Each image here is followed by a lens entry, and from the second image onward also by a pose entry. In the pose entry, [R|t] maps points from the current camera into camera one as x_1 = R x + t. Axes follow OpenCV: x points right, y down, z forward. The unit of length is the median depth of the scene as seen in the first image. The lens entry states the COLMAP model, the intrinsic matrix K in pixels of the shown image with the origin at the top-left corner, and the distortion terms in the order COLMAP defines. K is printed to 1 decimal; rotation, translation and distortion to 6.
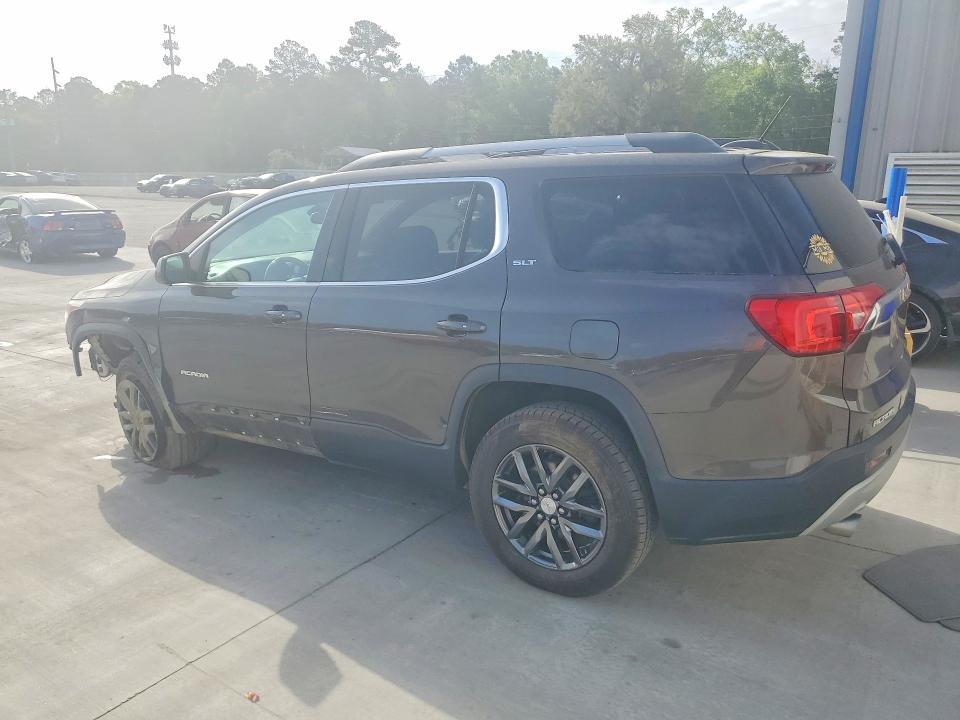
lens RADIAL K [[702.6, 0, 480.0], [0, 702.6, 360.0], [0, 0, 1]] dist [0.000937, -0.001006]
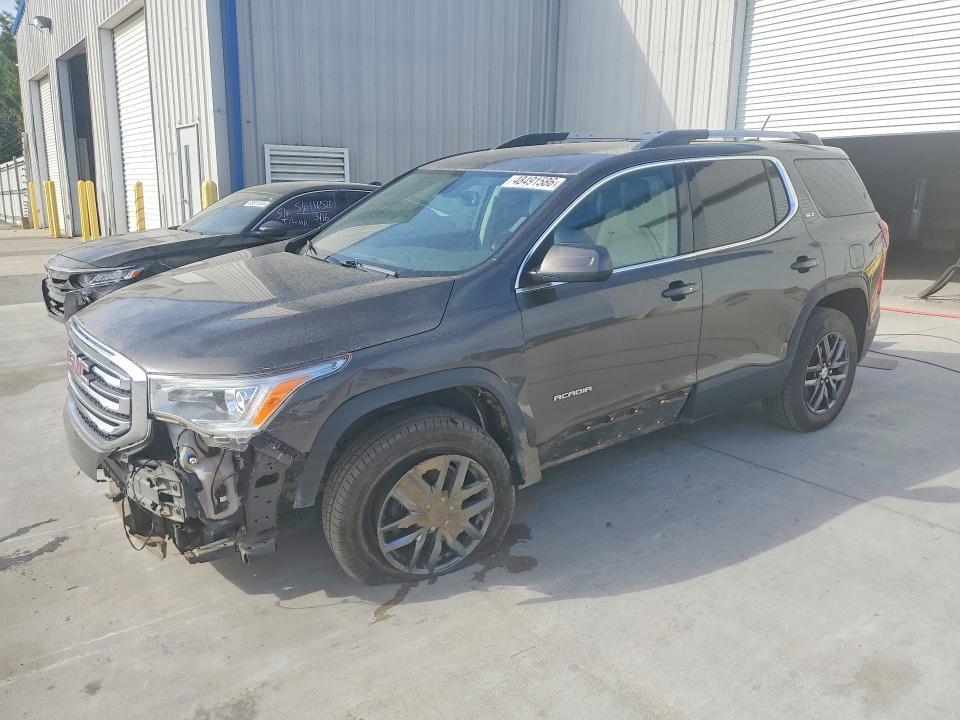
lens RADIAL K [[695.2, 0, 480.0], [0, 695.2, 360.0], [0, 0, 1]] dist [-0.018691, -0.002808]
pose [[0.370500, -0.223876, 0.901448, -1.153784], [0.208520, 0.965793, 0.154153, -0.159116], [-0.905124, 0.130857, 0.404509, 0.786907]]
